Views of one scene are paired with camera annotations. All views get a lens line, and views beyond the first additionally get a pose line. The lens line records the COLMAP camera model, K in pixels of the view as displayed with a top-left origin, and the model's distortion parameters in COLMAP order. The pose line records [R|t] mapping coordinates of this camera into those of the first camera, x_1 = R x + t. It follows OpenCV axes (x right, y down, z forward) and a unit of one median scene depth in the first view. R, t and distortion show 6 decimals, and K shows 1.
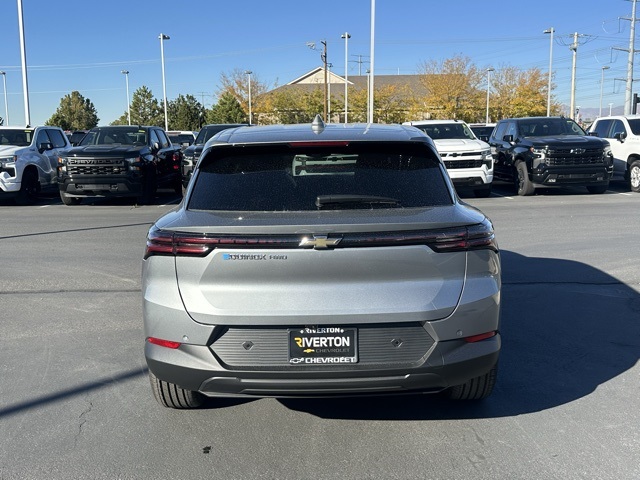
lens RADIAL K [[647.7, 0, 320.0], [0, 647.7, 240.0], [0, 0, 1]] dist [0.184452, -0.359990]
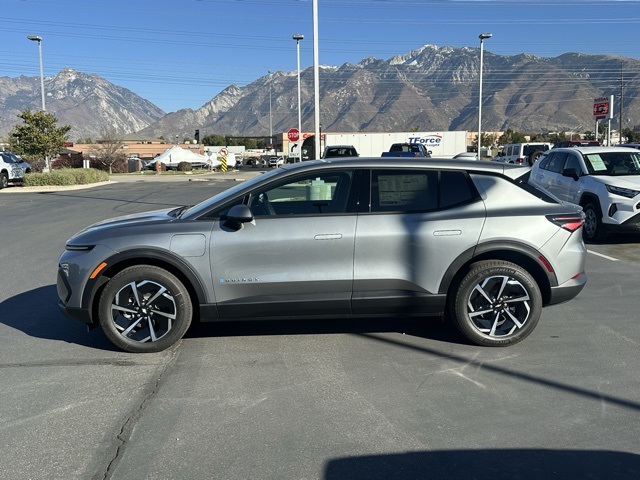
lens RADIAL K [[647.7, 0, 320.0], [0, 647.7, 240.0], [0, 0, 1]] dist [0.184452, -0.359990]
pose [[-0.072650, -0.090191, 0.993271, -2.119262], [0.162890, 0.981458, 0.101033, -0.254784], [-0.983966, 0.169134, -0.056612, 1.887272]]
